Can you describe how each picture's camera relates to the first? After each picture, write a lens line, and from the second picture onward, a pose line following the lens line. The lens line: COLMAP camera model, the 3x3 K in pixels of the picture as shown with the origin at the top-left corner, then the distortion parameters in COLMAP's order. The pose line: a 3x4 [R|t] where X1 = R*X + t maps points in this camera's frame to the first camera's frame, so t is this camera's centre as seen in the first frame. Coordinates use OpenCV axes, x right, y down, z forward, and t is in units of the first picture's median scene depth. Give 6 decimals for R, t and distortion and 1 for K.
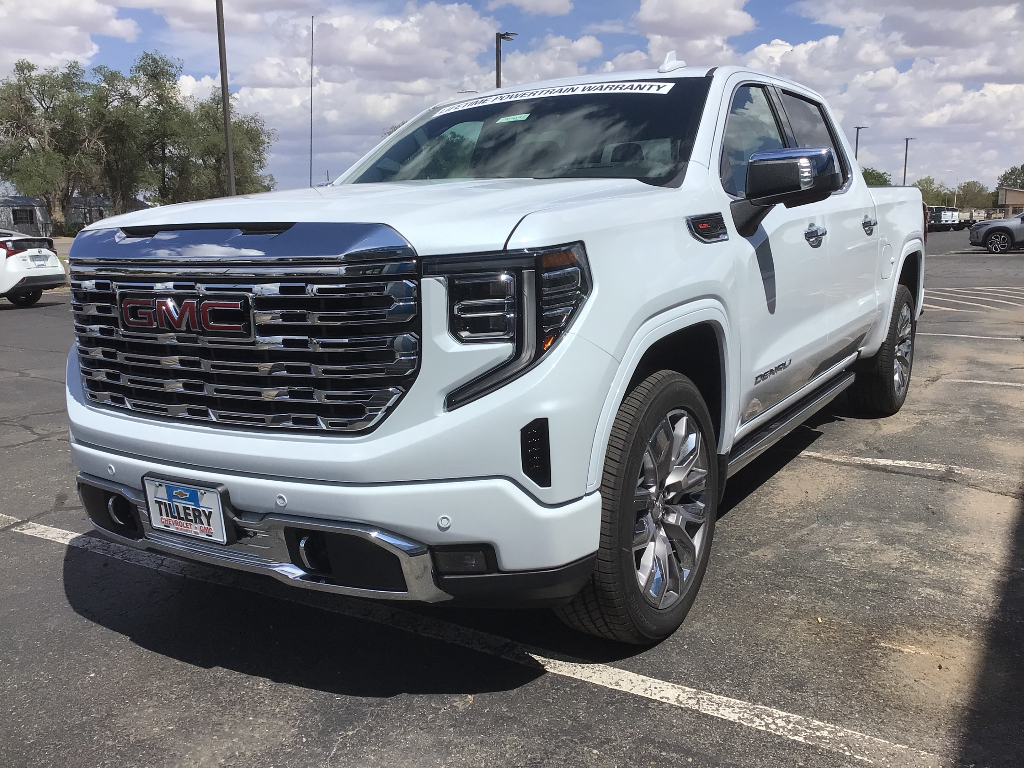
lens RADIAL K [[910.2, 0, 512.2], [0, 910.2, 380.4], [0, 0, 1]] dist [0.068452, -0.098476]
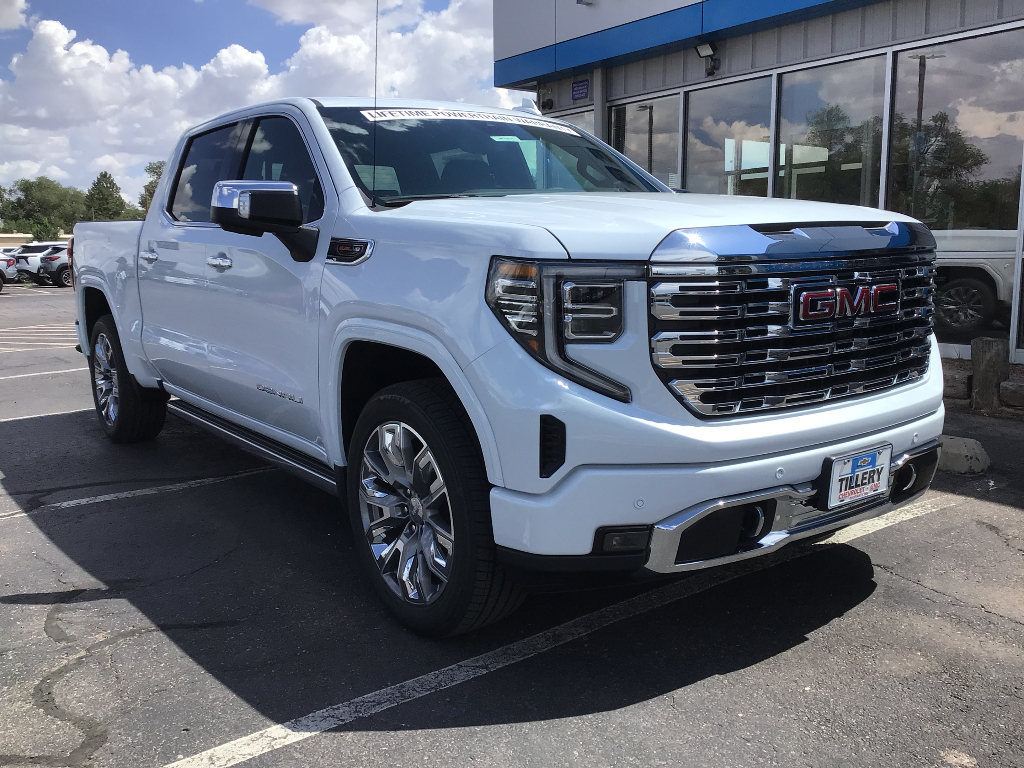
lens RADIAL K [[910.2, 0, 514.2], [0, 910.2, 380.5], [0, 0, 1]] dist [0.068452, -0.098476]
pose [[0.332321, -0.102908, 0.937535, -1.519714], [0.147254, 0.987501, 0.056197, -0.098527], [-0.931600, 0.119380, 0.343321, 0.984825]]
